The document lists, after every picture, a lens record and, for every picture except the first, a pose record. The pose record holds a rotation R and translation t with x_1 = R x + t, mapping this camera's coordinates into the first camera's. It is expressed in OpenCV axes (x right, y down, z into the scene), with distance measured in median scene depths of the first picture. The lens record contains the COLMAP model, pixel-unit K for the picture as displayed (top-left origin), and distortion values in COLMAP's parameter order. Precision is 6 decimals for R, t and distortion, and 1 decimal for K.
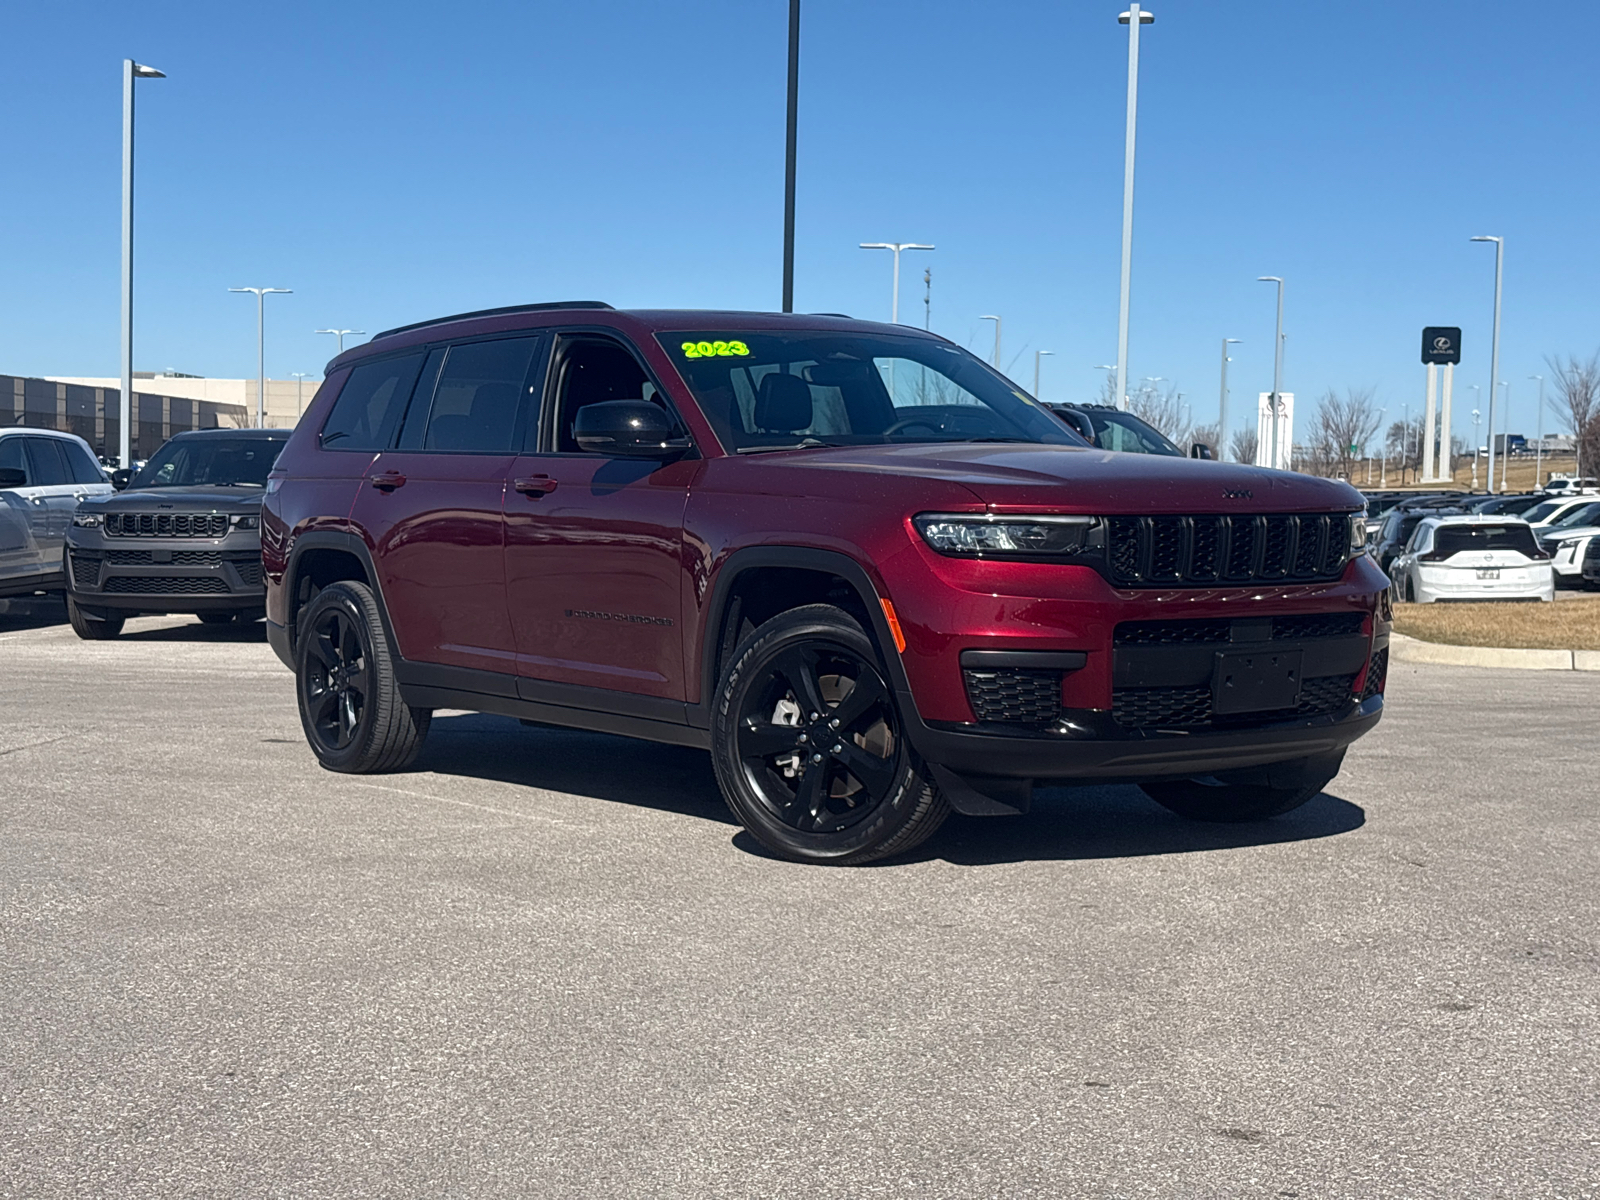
lens RADIAL K [[2426.6, 0, 797.4], [0, 2426.6, 609.3], [0, 0, 1]] dist [0.113425, 0.000000]
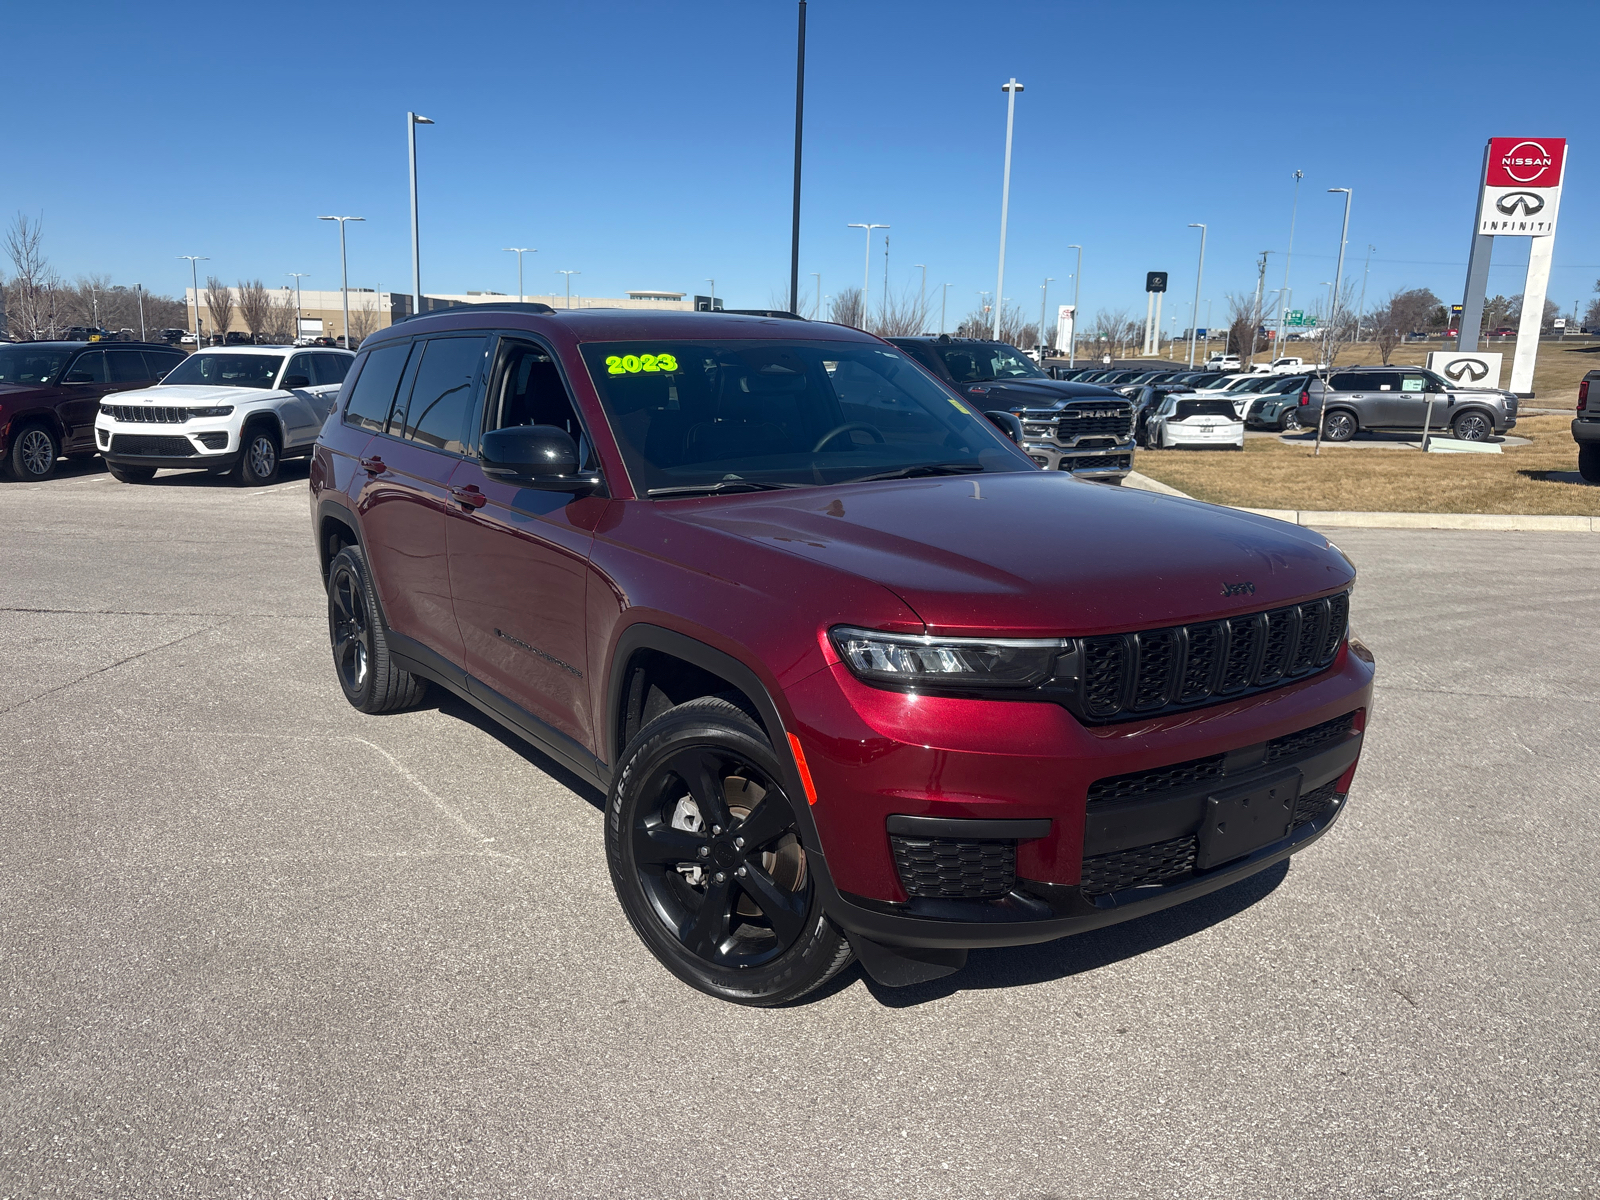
lens RADIAL K [[1215.2, 0, 796.3], [0, 1215.2, 607.3], [0, 0, 1]] dist [0.020150, -0.014607]
pose [[0.999803, 0.011353, -0.016257, 0.035845], [-0.008674, 0.987667, 0.156330, -0.087609], [0.017832, -0.156158, 0.987571, 0.512459]]
